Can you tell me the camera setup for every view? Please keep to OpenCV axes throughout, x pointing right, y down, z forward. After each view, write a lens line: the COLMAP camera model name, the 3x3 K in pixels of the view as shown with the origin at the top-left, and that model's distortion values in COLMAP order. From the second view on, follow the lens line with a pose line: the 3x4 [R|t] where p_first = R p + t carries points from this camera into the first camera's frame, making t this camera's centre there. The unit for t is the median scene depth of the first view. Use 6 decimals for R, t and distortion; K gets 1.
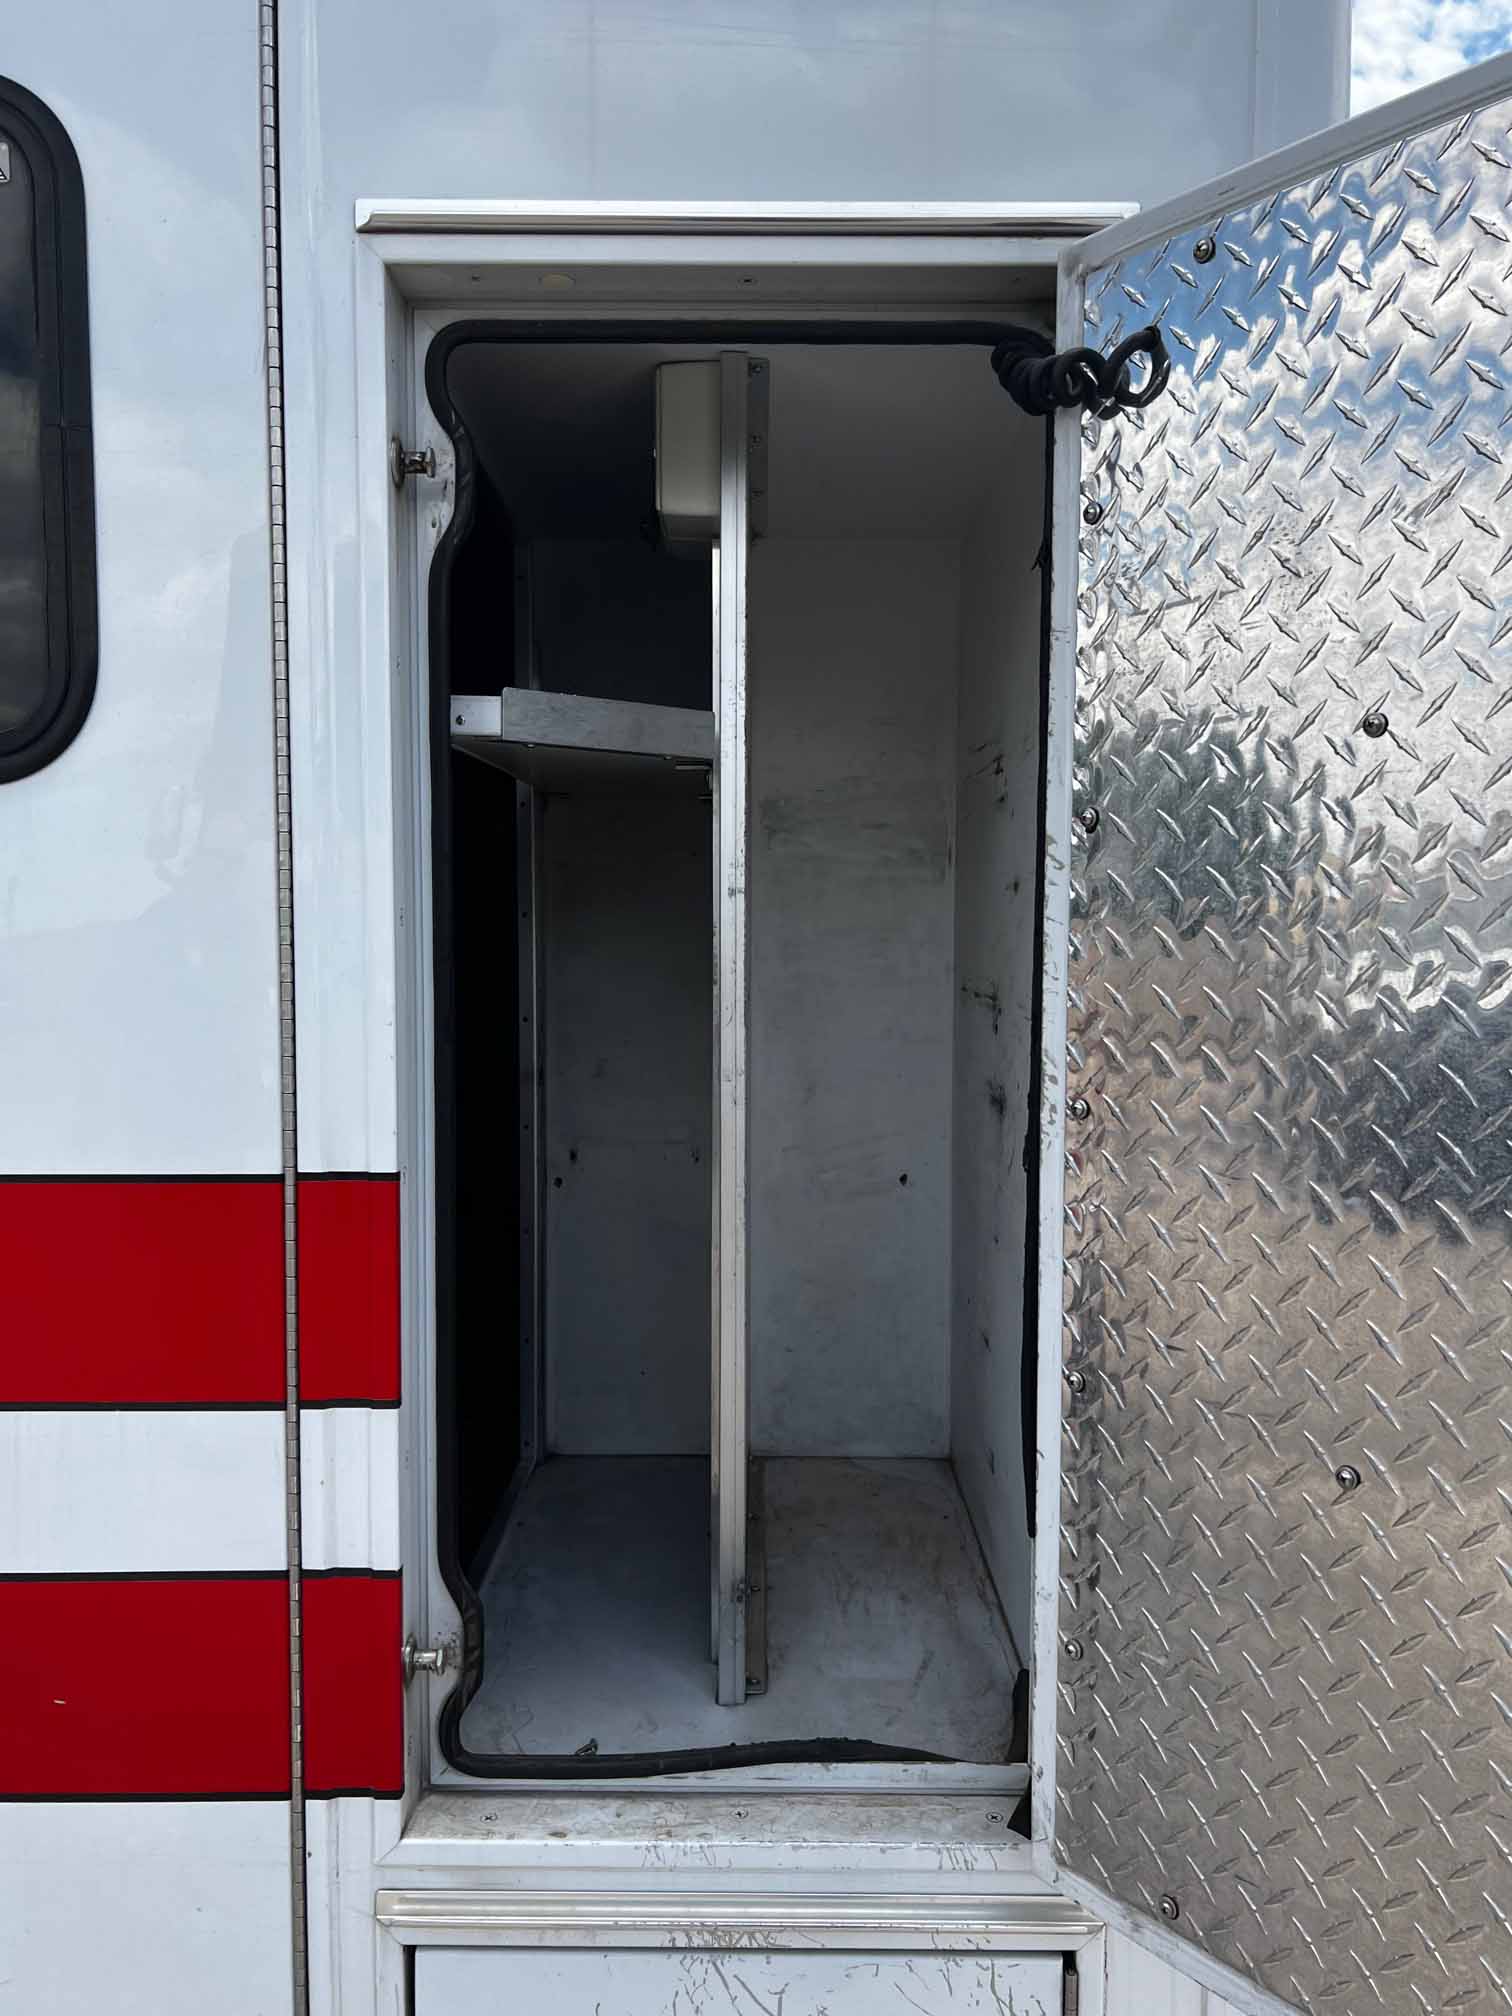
lens RADIAL K [[1536.4, 0, 771.9], [0, 1536.4, 1013.6], [0, 0, 1]] dist [0.060765, -0.071447]
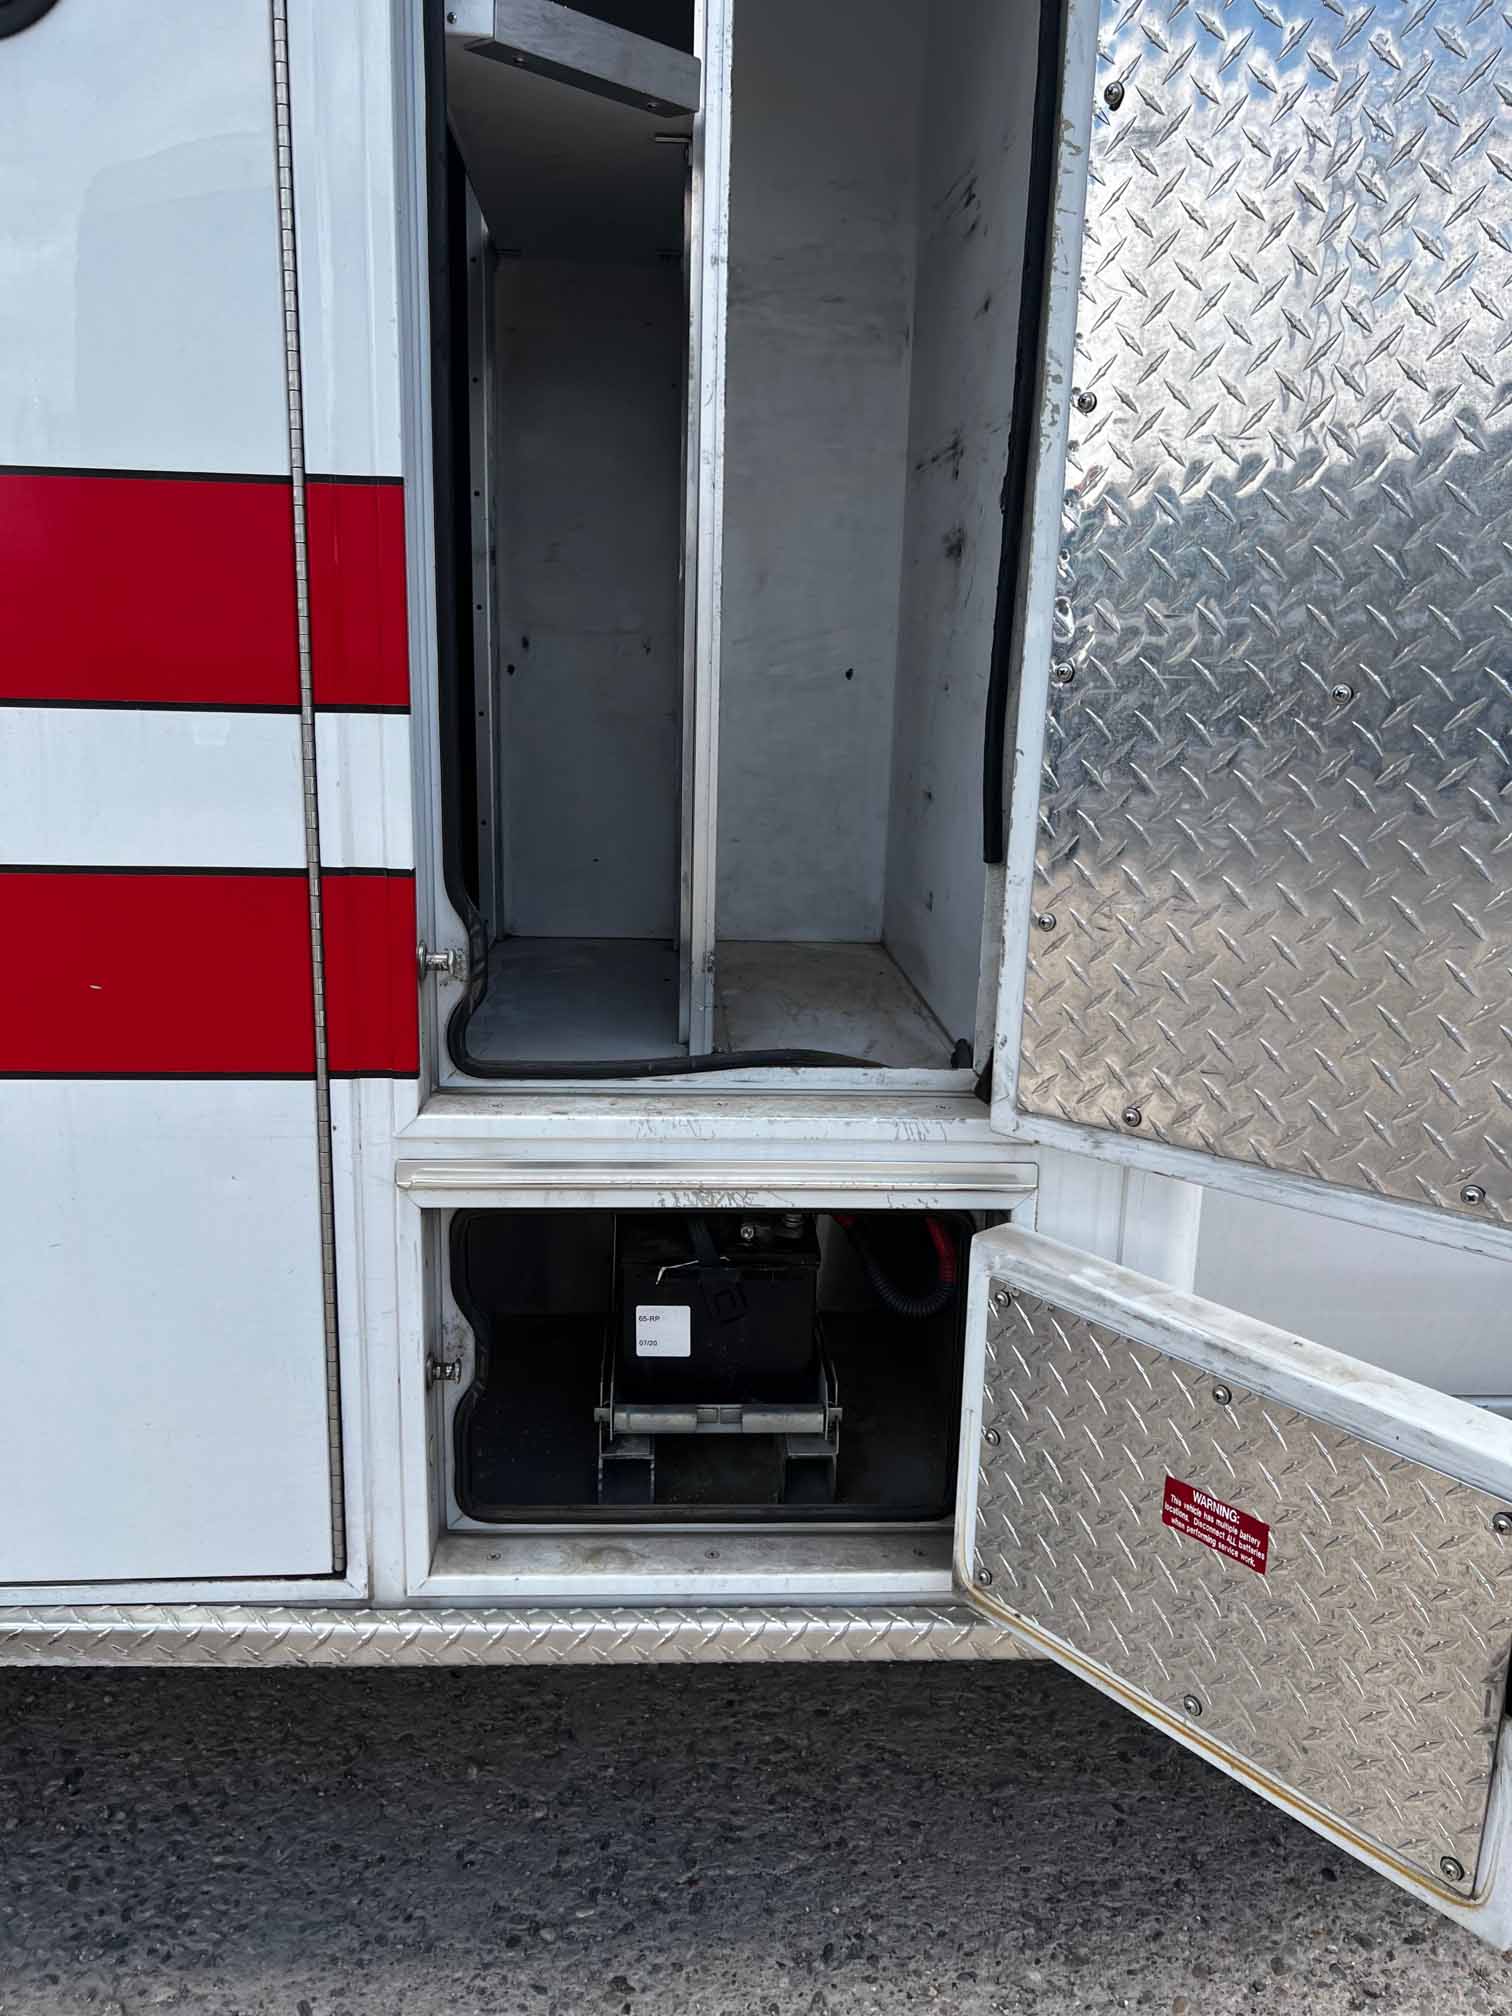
lens RADIAL K [[1536.4, 0, 763.4], [0, 1536.4, 1015.5], [0, 0, 1]] dist [0.060765, -0.071447]
pose [[0.997606, 0.009684, 0.068466, -0.067561], [-0.021335, 0.984944, 0.171552, 0.264340], [-0.065774, -0.172603, 0.982793, -0.090229]]
